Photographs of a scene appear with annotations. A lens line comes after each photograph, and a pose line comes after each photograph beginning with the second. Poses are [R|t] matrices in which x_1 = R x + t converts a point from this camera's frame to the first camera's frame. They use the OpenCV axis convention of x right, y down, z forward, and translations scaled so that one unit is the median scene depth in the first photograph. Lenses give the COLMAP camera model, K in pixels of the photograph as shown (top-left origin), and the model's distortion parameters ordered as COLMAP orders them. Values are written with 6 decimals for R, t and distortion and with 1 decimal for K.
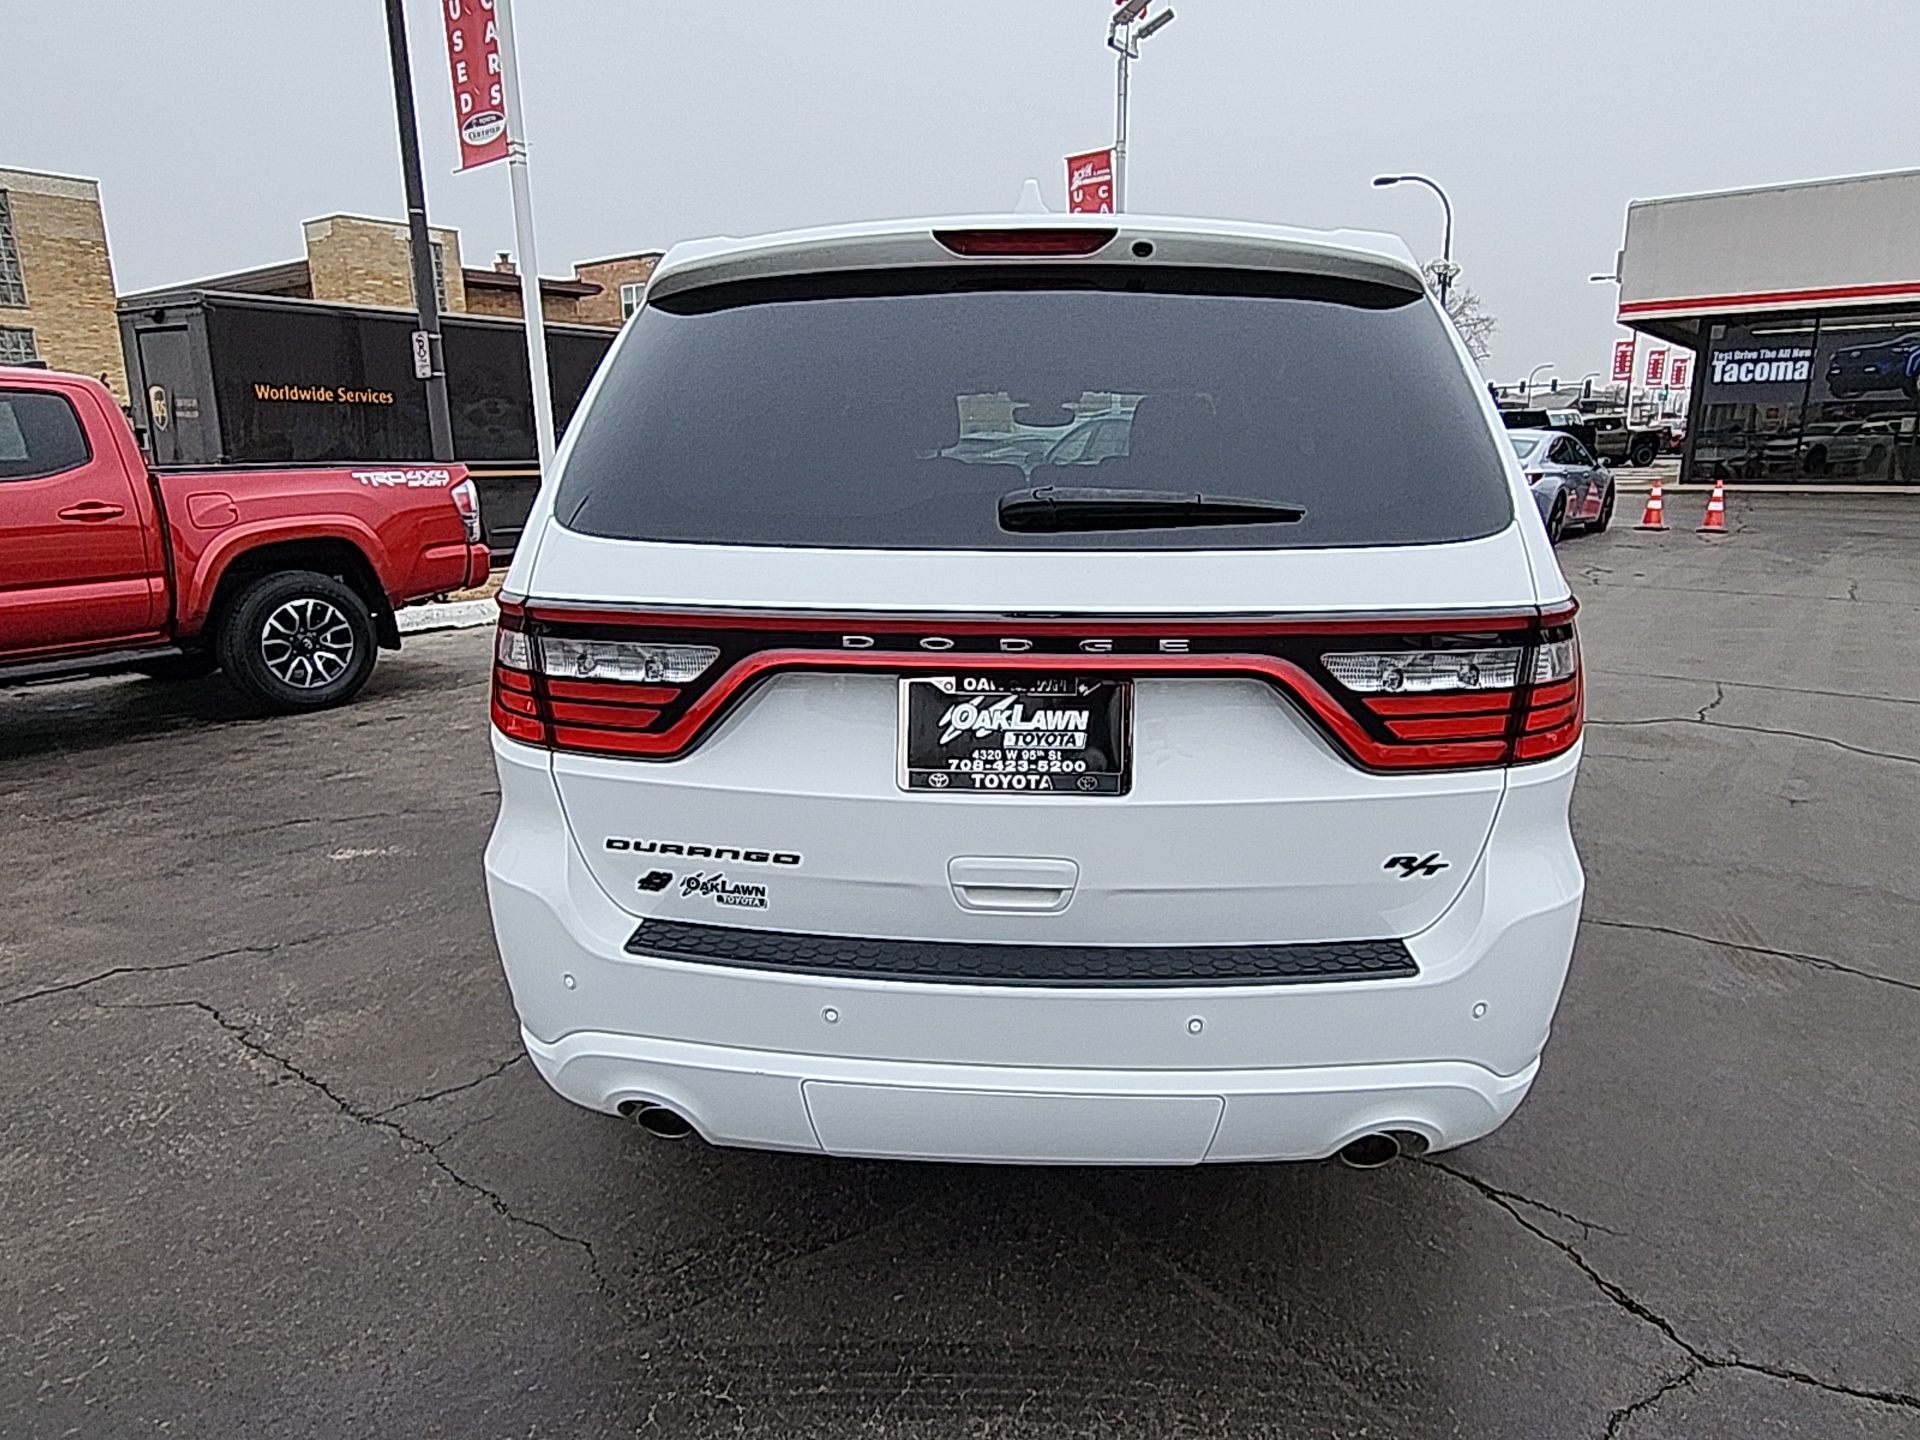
lens RADIAL K [[1202.9, 0, 974.8], [0, 1202.9, 716.5], [0, 0, 1]] dist [0.005471, 0.000617]
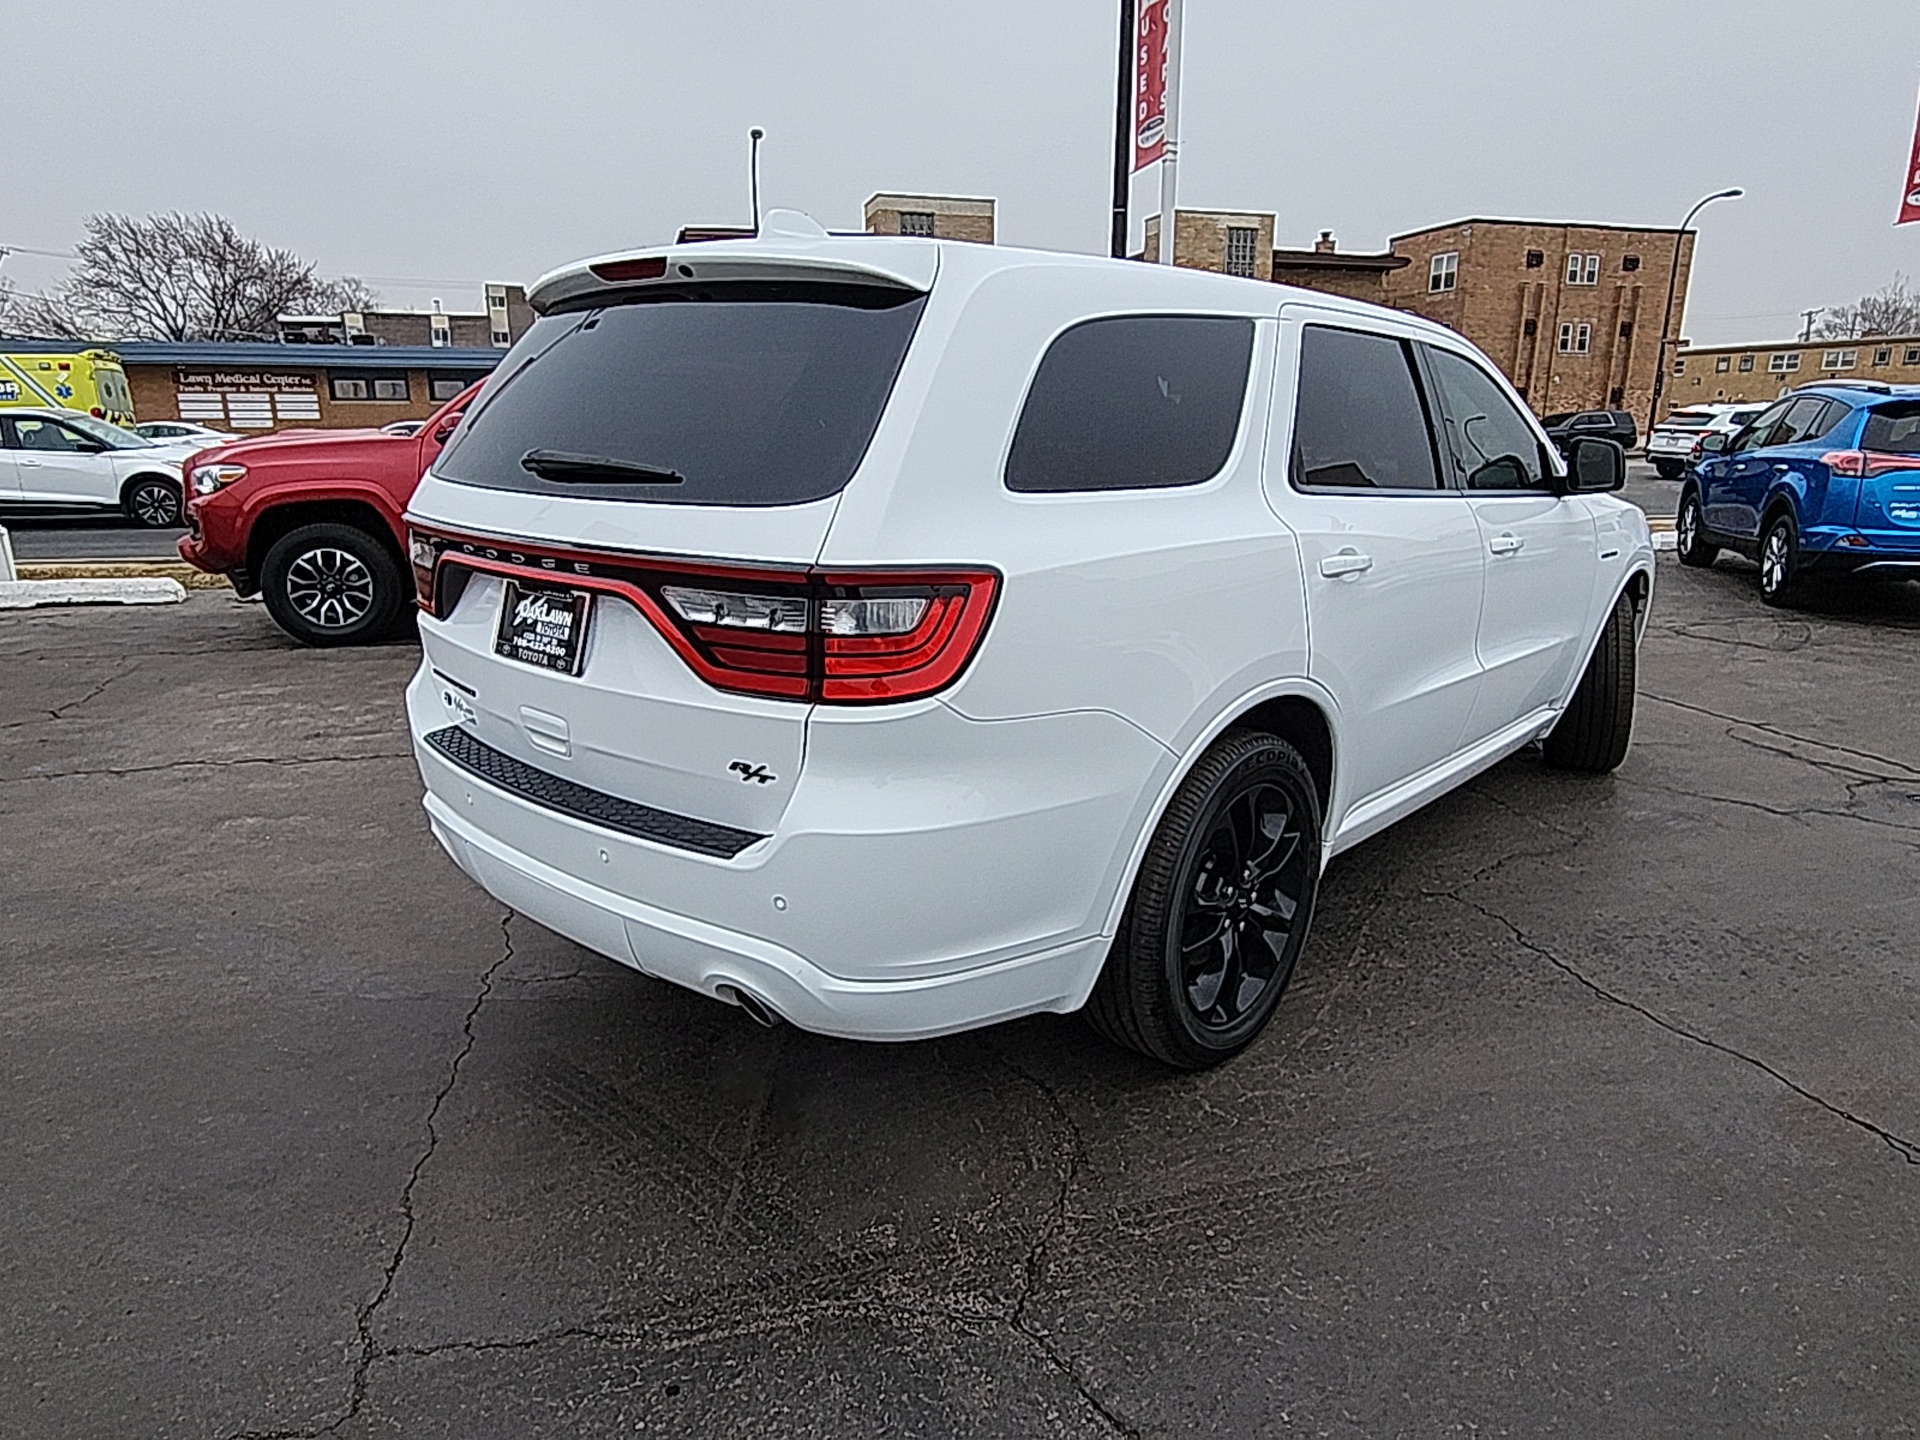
lens RADIAL K [[1202.9, 0, 974.8], [0, 1202.9, 716.5], [0, 0, 1]] dist [0.005471, 0.000617]
pose [[0.797955, 0.157896, -0.581667, 1.222299], [-0.146506, 0.986943, 0.066927, -0.045359], [0.584639, 0.031813, 0.810669, 0.144589]]
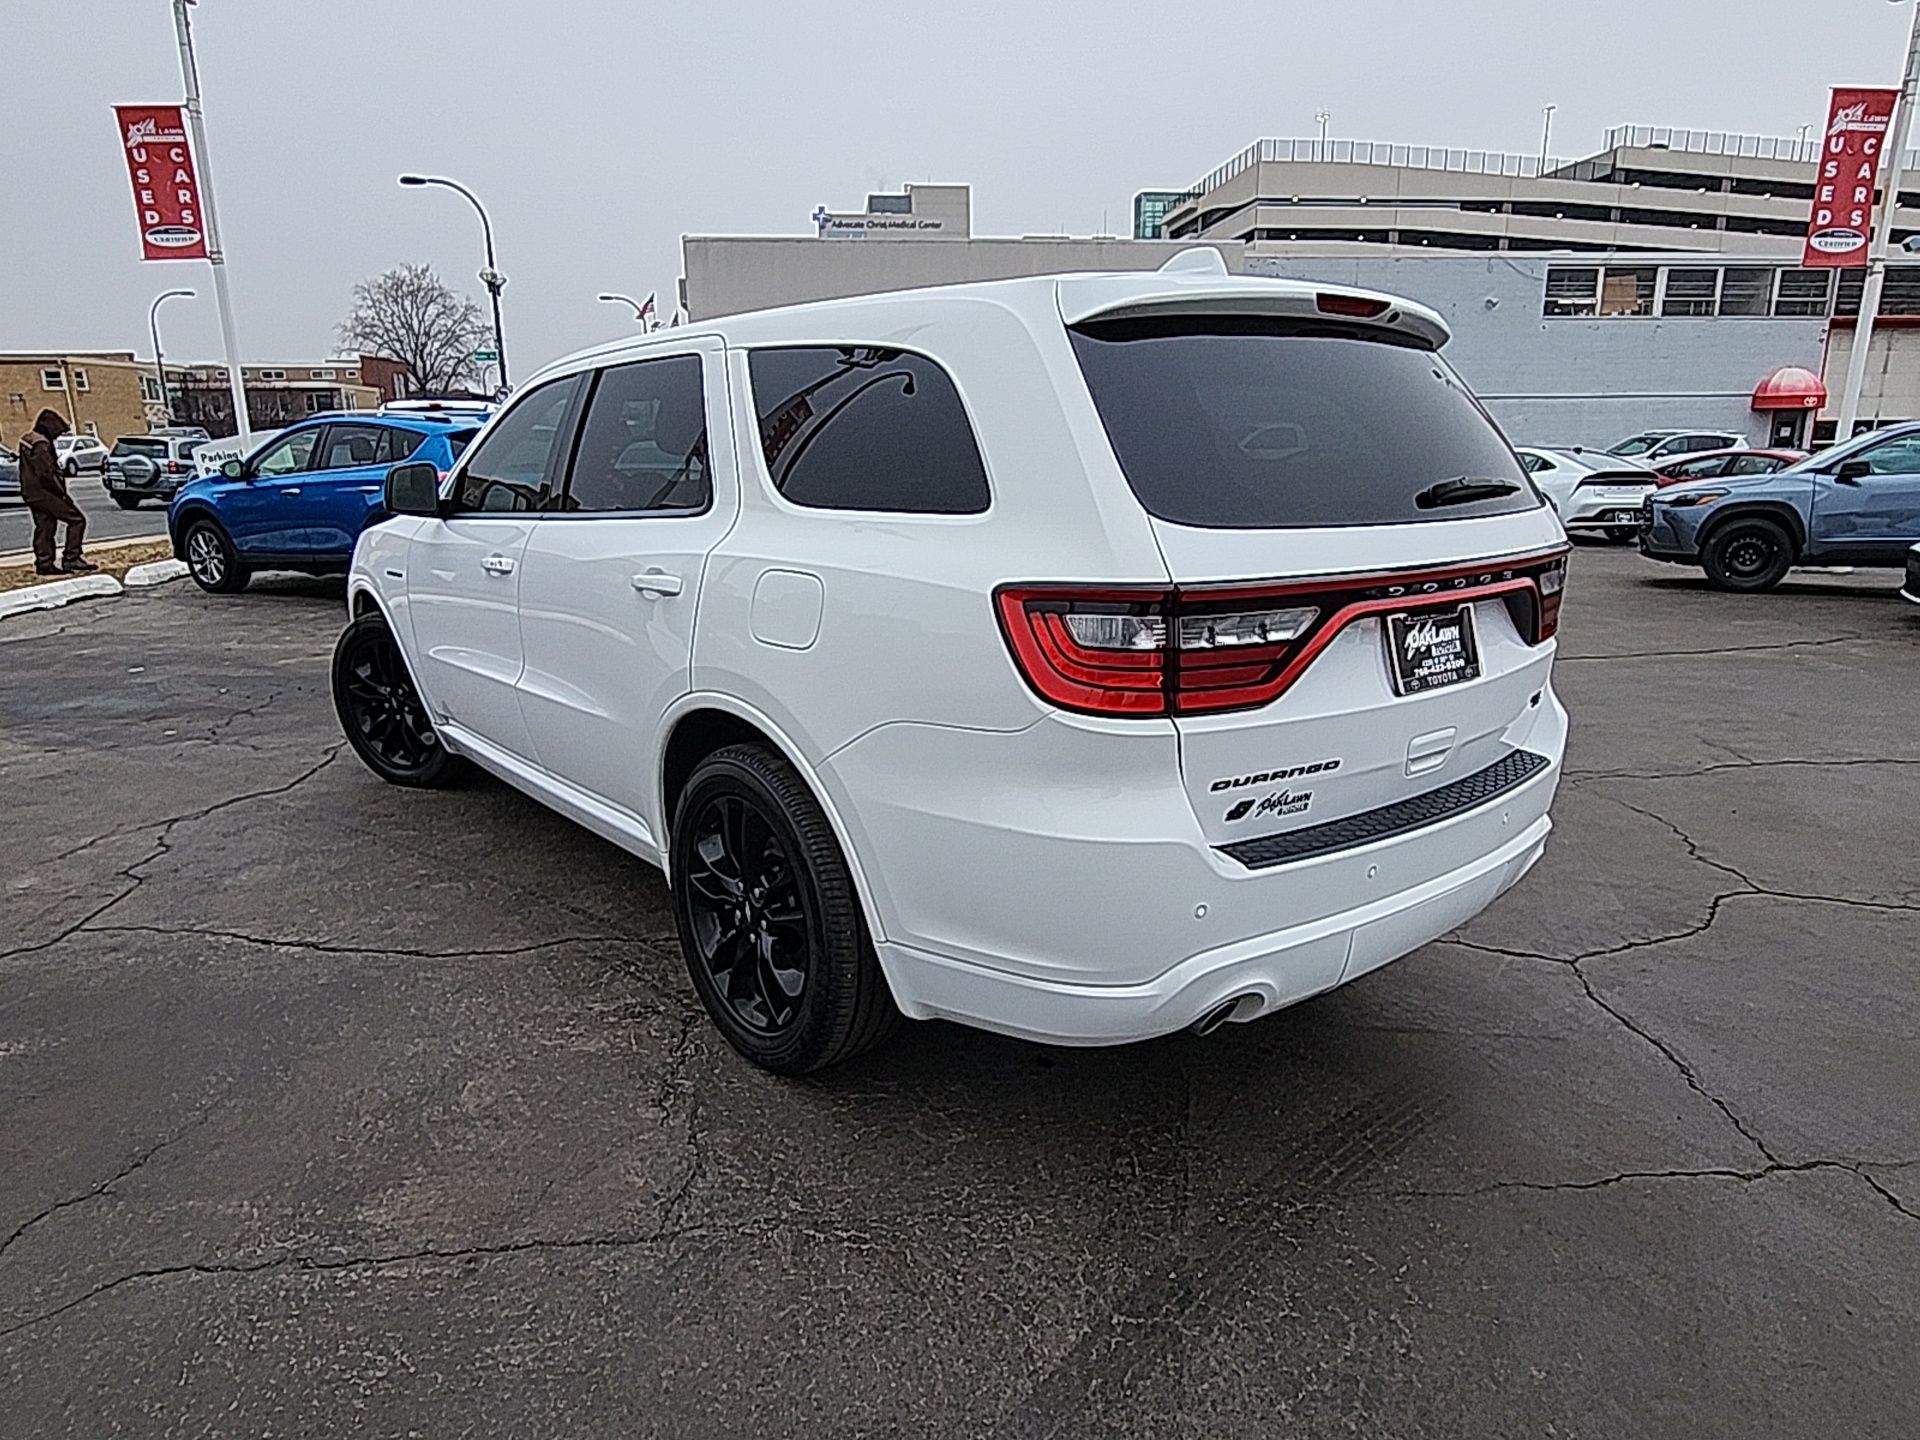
lens RADIAL K [[1202.9, 0, 974.8], [0, 1202.9, 716.5], [0, 0, 1]] dist [0.005471, 0.000617]
pose [[0.723637, -0.155175, 0.672510, -1.305360], [0.159184, 0.985651, 0.056144, -0.069508], [-0.671573, 0.066425, 0.737955, 0.286527]]
